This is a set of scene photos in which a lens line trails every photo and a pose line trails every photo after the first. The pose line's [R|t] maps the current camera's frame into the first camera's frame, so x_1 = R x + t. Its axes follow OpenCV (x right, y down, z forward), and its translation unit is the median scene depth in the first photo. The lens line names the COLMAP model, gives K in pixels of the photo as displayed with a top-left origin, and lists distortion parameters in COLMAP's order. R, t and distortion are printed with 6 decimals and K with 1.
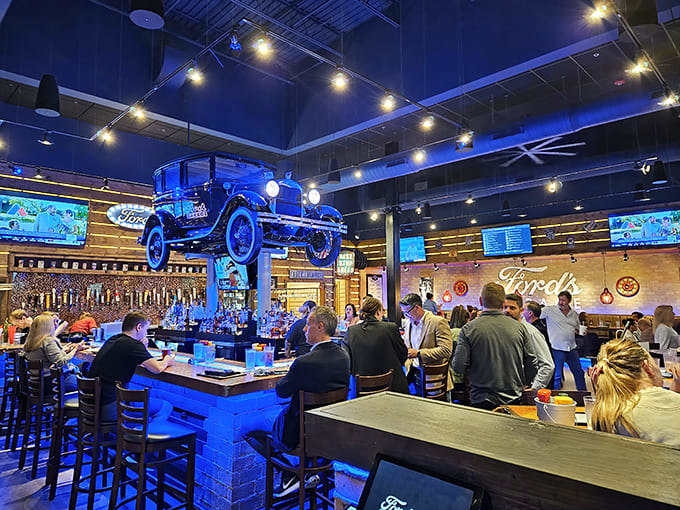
lens RADIAL K [[462.6, 0, 340.0], [0, 462.6, 255.0], [0, 0, 1]] dist [0.002145, 0.000425]
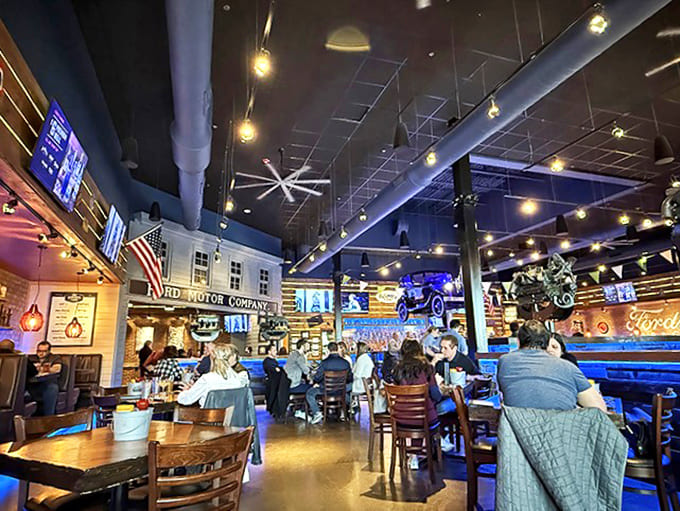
lens RADIAL K [[425.3, 0, 340.0], [0, 425.3, 255.5], [0, 0, 1]] dist [-0.026086, -0.000116]
pose [[0.894809, -0.109164, -0.432898, 0.148648], [0.053453, 0.988866, -0.138875, -0.010607], [0.443238, 0.101127, 0.890681, -0.580508]]
